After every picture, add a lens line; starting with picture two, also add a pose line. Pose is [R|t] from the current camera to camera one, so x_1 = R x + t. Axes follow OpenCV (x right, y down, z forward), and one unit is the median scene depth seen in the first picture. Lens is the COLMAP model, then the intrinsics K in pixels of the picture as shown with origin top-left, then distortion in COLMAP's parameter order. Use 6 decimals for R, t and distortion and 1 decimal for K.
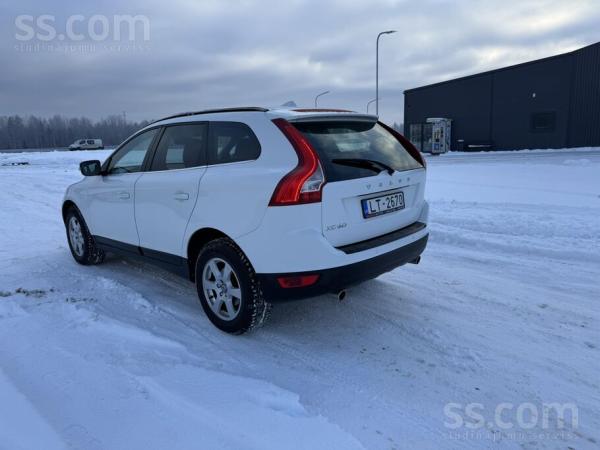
lens RADIAL K [[418.9, 0, 300.0], [0, 418.9, 225.0], [0, 0, 1]] dist [0.001833, -0.000884]
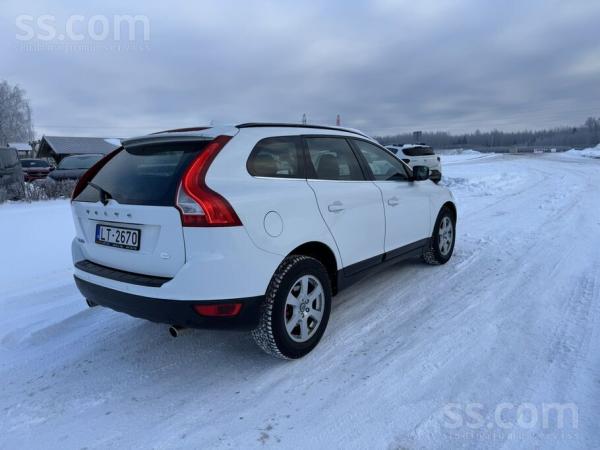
lens RADIAL K [[426.2, 0, 301.6], [0, 426.2, 241.7], [0, 0, 1]] dist [0.004245, 0.001163]
pose [[0.104183, 0.219545, -0.970024, 1.128286], [-0.168350, 0.965150, 0.200361, -0.287754], [0.980206, 0.142430, 0.137512, 1.257177]]
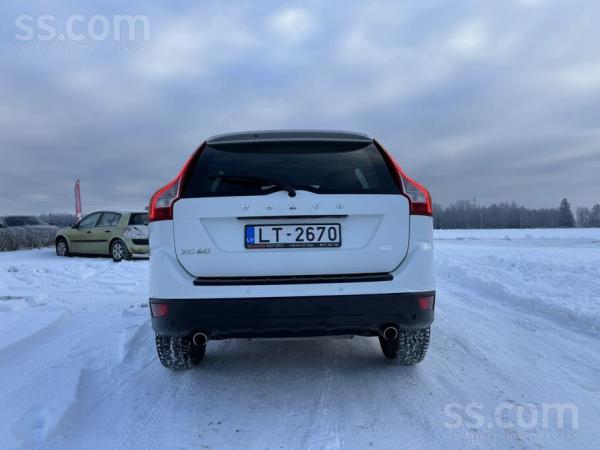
lens RADIAL K [[431.8, 0, 300.0], [0, 431.8, 225.0], [0, 0, 1]] dist [0.000395, -0.007636]
pose [[0.710820, 0.007609, -0.703333, 0.749087], [-0.147140, 0.979426, -0.138111, 0.036314], [0.687811, 0.201661, 0.697315, 0.463265]]
